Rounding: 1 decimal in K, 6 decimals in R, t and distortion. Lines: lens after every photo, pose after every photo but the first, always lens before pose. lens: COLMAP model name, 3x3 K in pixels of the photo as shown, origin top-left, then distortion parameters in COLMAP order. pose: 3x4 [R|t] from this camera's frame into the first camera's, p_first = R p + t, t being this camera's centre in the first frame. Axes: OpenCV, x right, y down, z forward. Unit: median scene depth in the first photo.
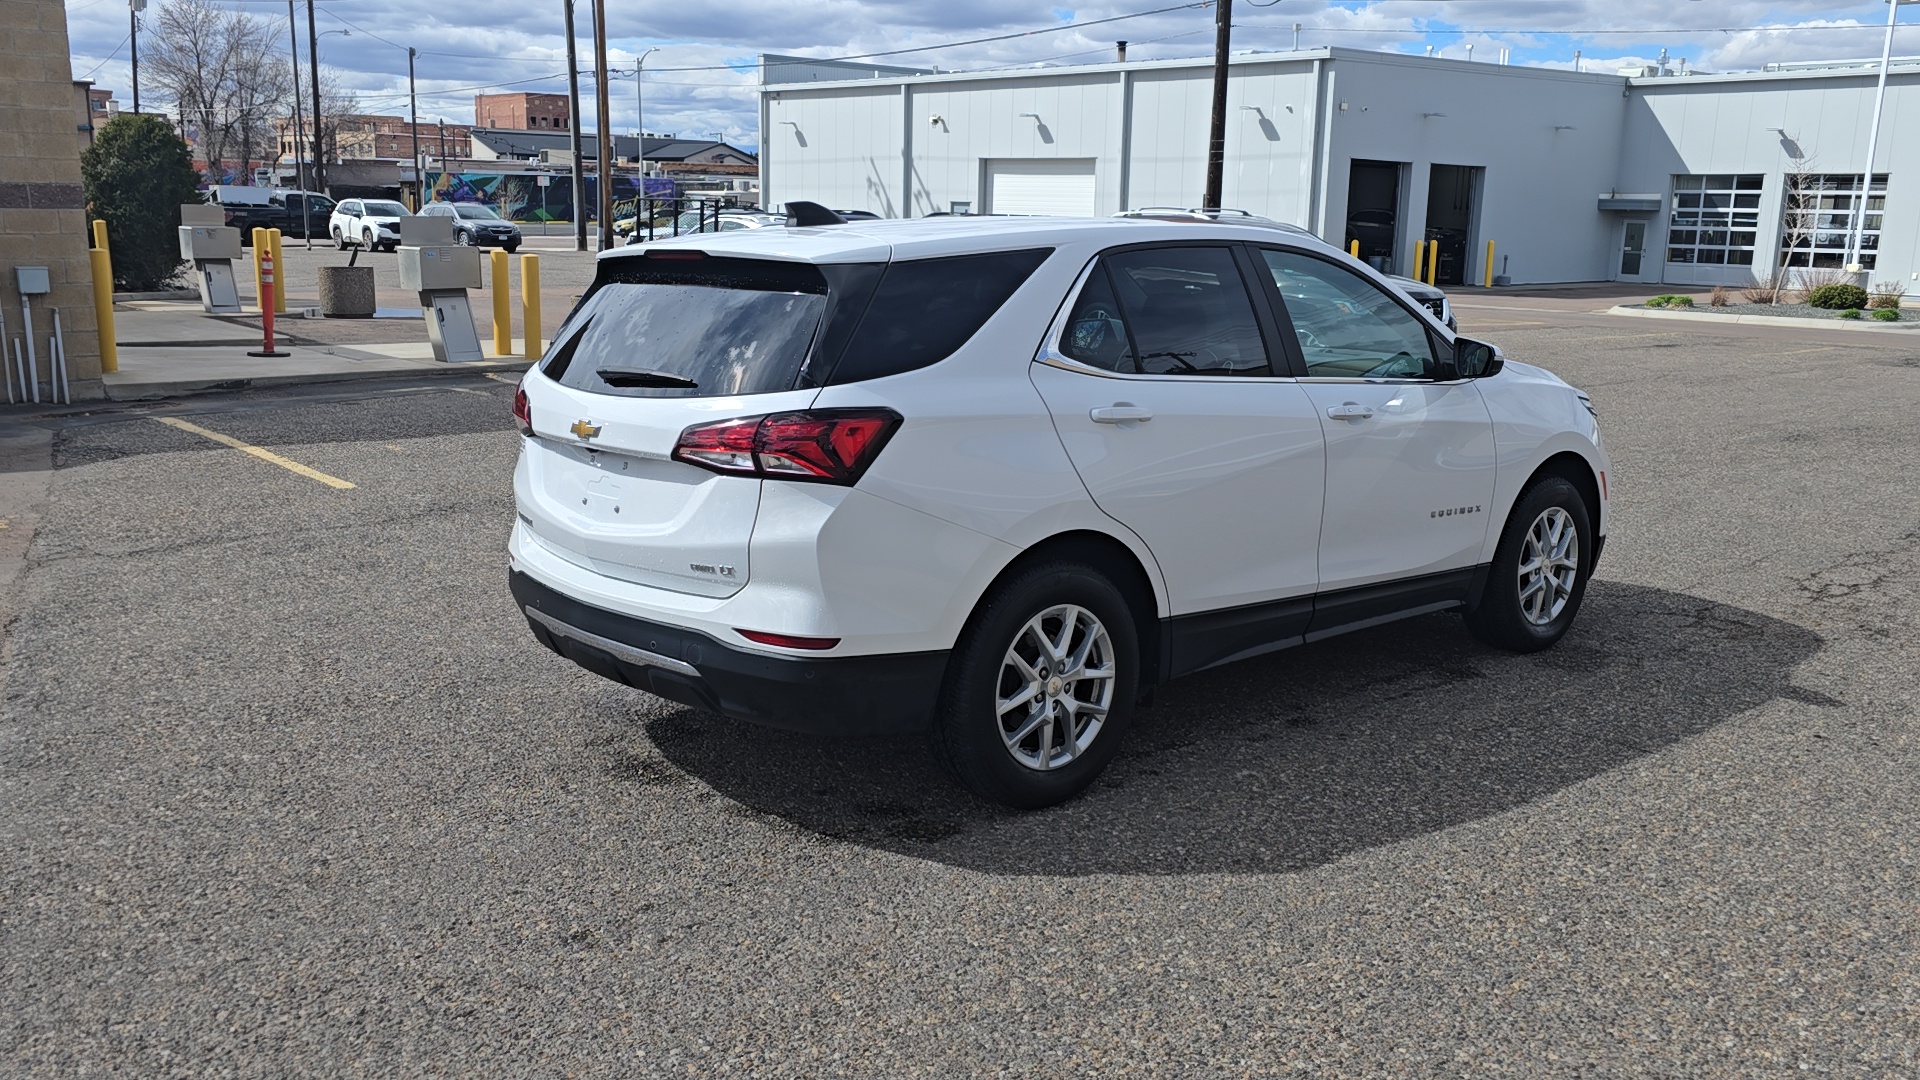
lens RADIAL K [[1592.2, 0, 974.1], [0, 1592.2, 546.6], [0, 0, 1]] dist [0.006934, -0.002008]
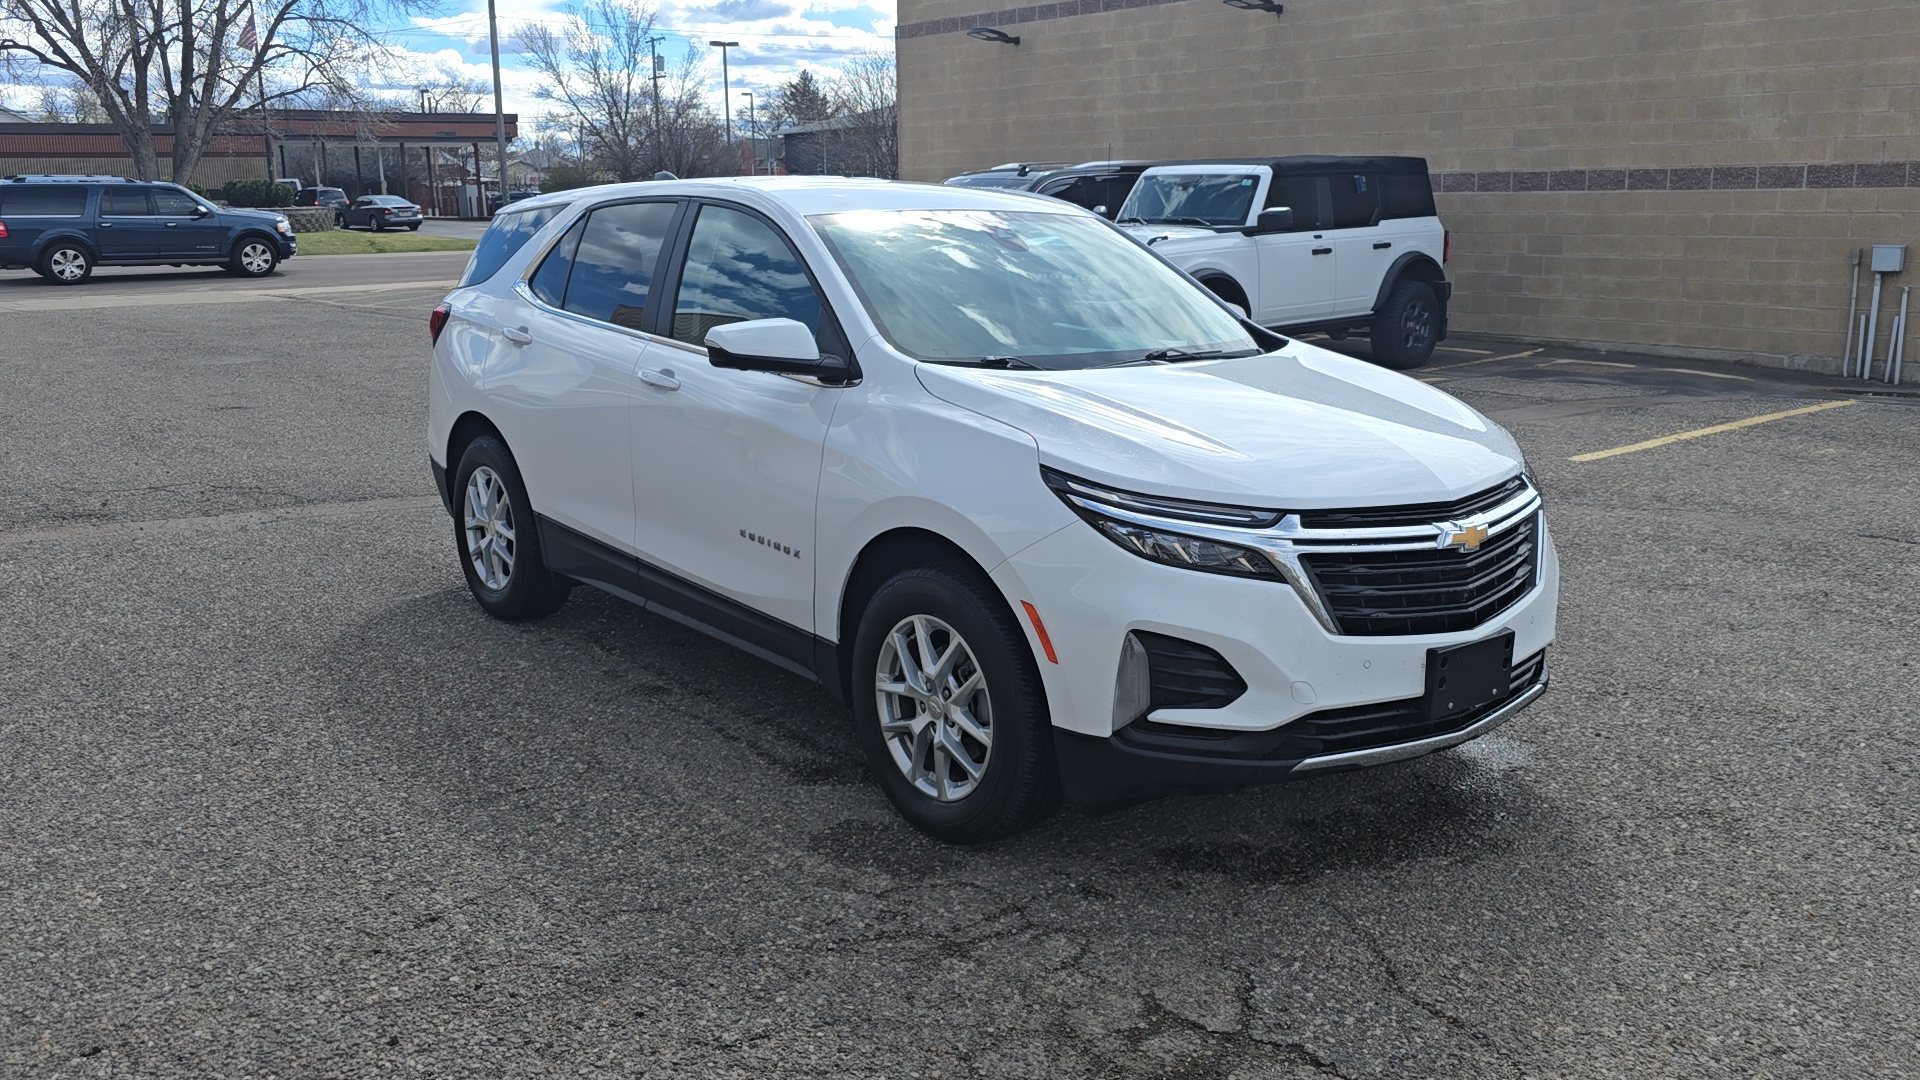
lens RADIAL K [[1592.2, 0, 974.1], [0, 1592.2, 546.6], [0, 0, 1]] dist [0.006934, -0.002008]
pose [[-0.049977, 0.201084, -0.978298, 0.465654], [-0.197172, 0.958258, 0.207037, -0.088533], [0.979094, 0.203240, -0.008242, 0.485552]]
